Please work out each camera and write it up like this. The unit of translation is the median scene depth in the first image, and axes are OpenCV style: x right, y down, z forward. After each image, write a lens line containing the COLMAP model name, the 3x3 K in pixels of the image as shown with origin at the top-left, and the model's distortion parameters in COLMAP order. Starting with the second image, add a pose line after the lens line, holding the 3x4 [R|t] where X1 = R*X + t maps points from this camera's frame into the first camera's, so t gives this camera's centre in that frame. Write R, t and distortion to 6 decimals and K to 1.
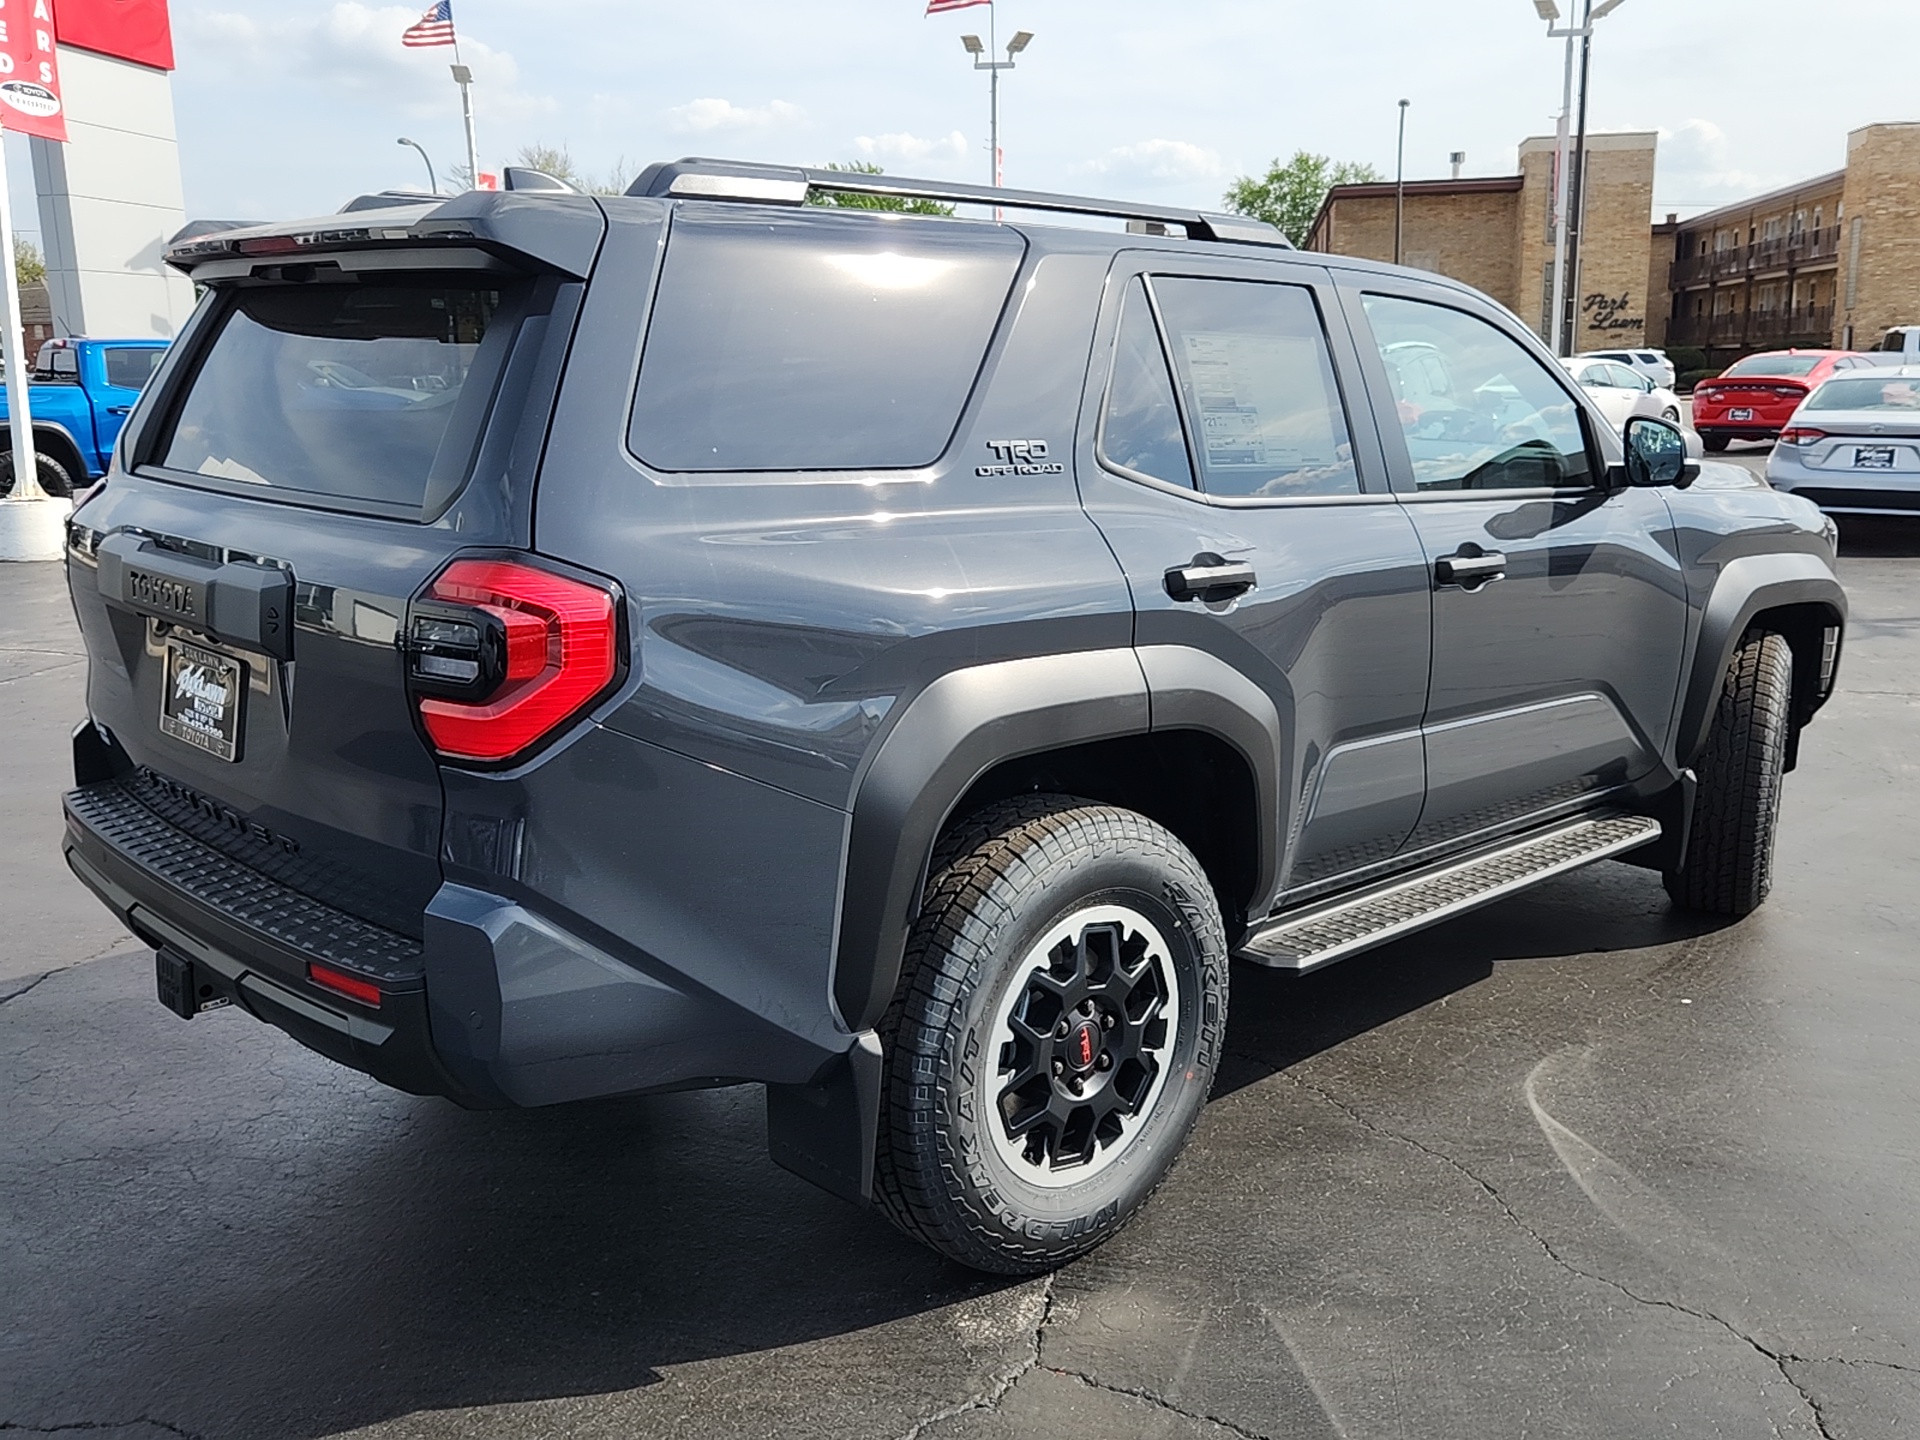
lens RADIAL K [[1754.2, 0, 955.7], [0, 1754.2, 720.9], [0, 0, 1]] dist [0.050594, -0.076168]
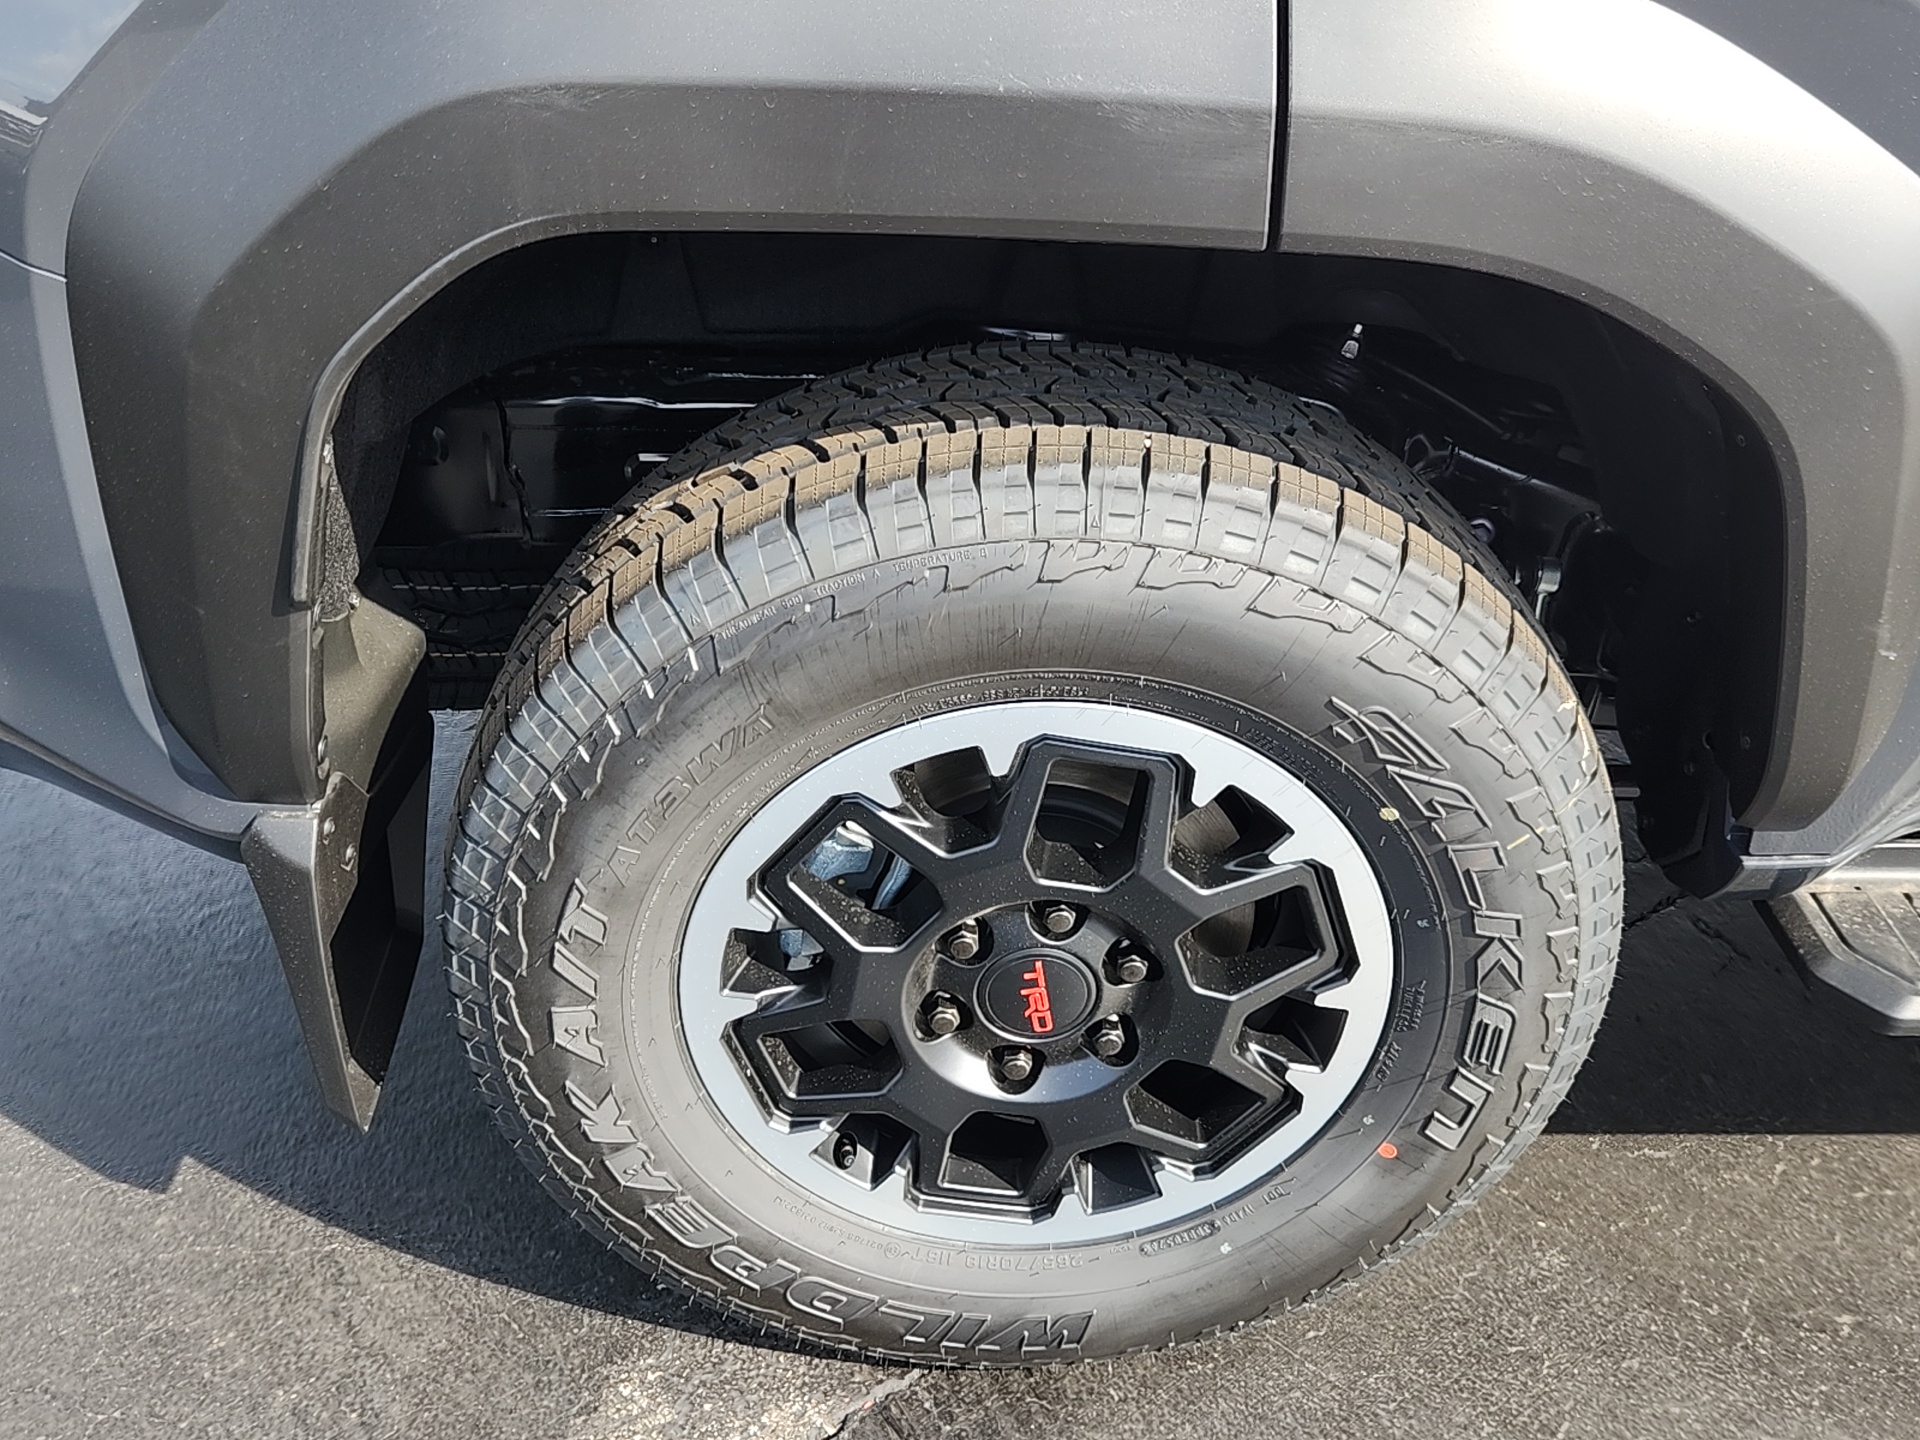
lens RADIAL K [[1754.2, 0, 966.7], [0, 1754.2, 727.8], [0, 0, 1]] dist [0.050594, -0.076168]
pose [[0.723006, 0.369681, -0.583607, 0.266673], [-0.152488, 0.909340, 0.387103, -0.028567], [0.673802, -0.190885, 0.713830, 0.675439]]
